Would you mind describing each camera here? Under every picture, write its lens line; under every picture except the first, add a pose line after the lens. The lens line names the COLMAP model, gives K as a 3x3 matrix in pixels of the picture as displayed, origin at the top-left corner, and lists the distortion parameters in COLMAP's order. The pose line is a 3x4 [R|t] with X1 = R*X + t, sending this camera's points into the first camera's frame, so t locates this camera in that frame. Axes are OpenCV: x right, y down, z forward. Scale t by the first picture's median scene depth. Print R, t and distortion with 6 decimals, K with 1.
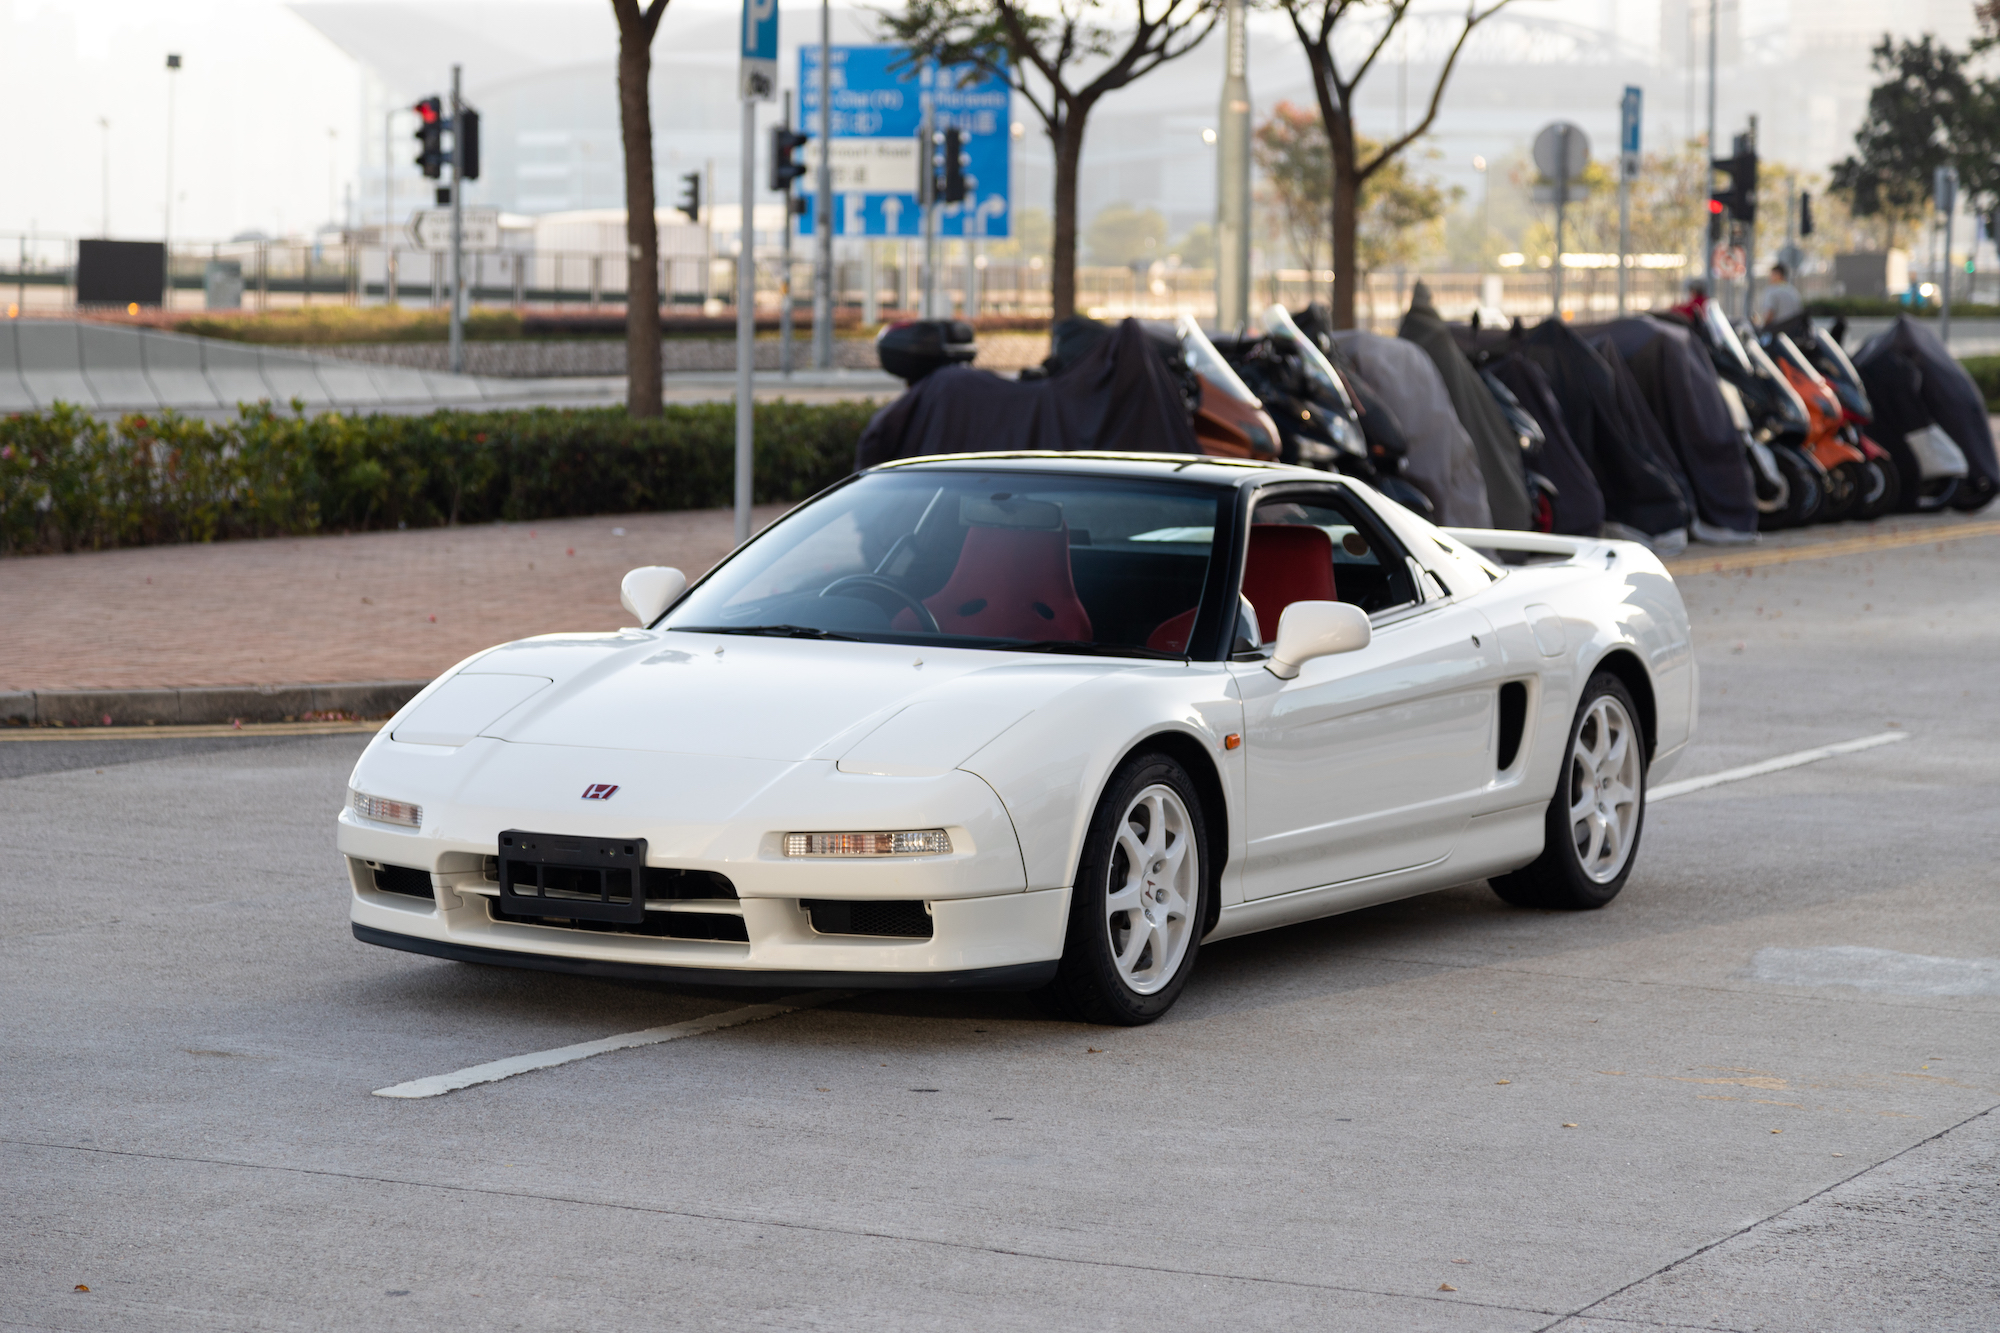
lens RADIAL K [[5297.4, 0, 1000.0], [0, 5297.4, 666.5], [0, 0, 1]] dist [0.003796, -0.131027]
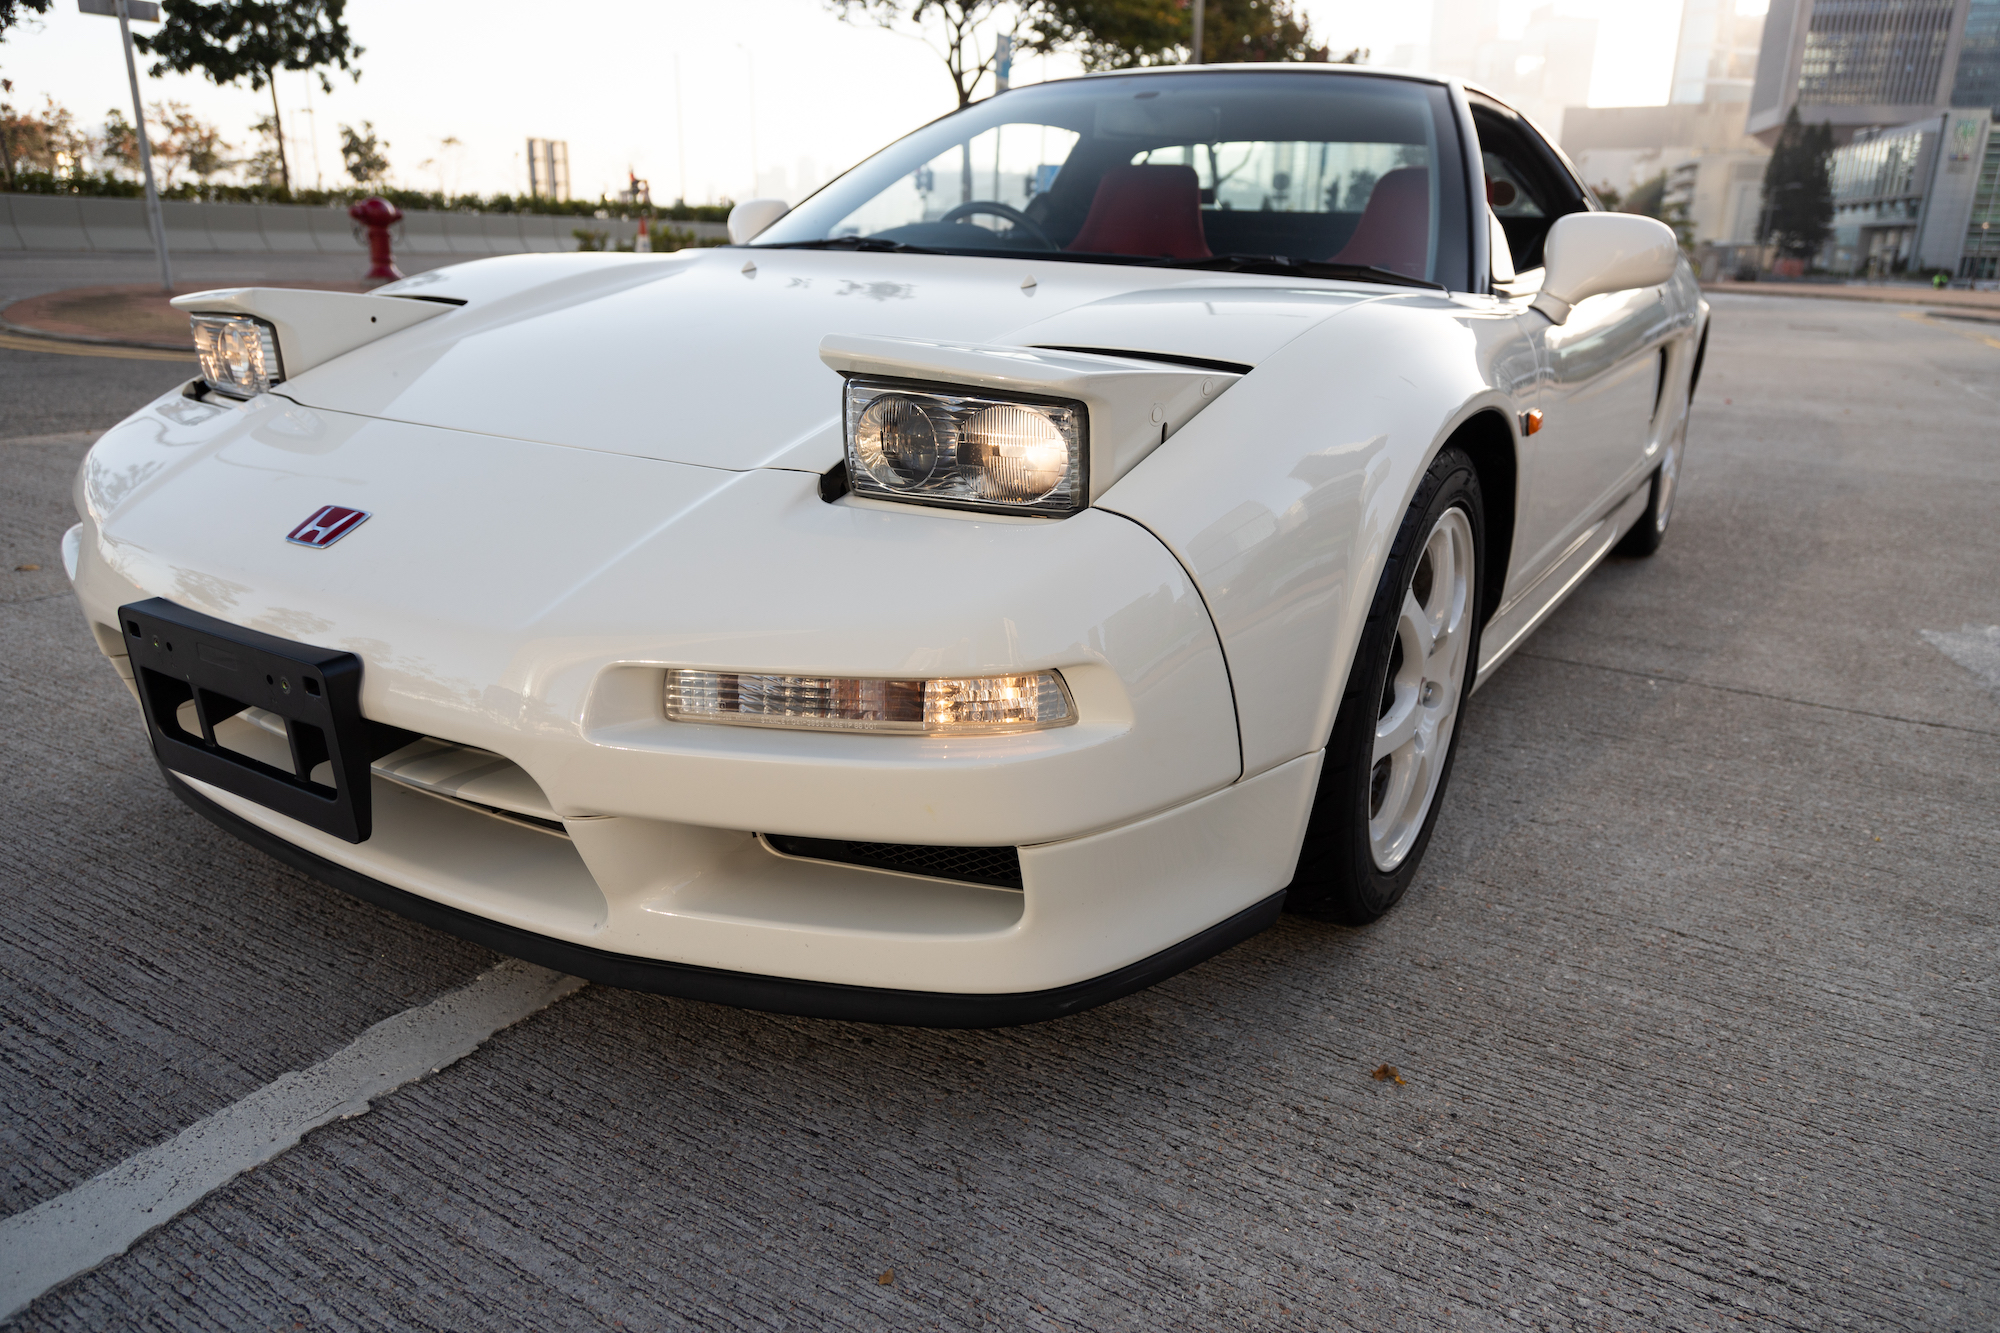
lens RADIAL K [[1335.8, 0, 1000.0], [0, 1335.8, 666.5], [0, 0, 1]] dist [-0.043837, 0.025309]
pose [[0.997695, 0.026613, -0.062422, -0.007949], [-0.011550, 0.973064, 0.230246, 0.007959], [0.066868, -0.228994, 0.971128, 0.876745]]
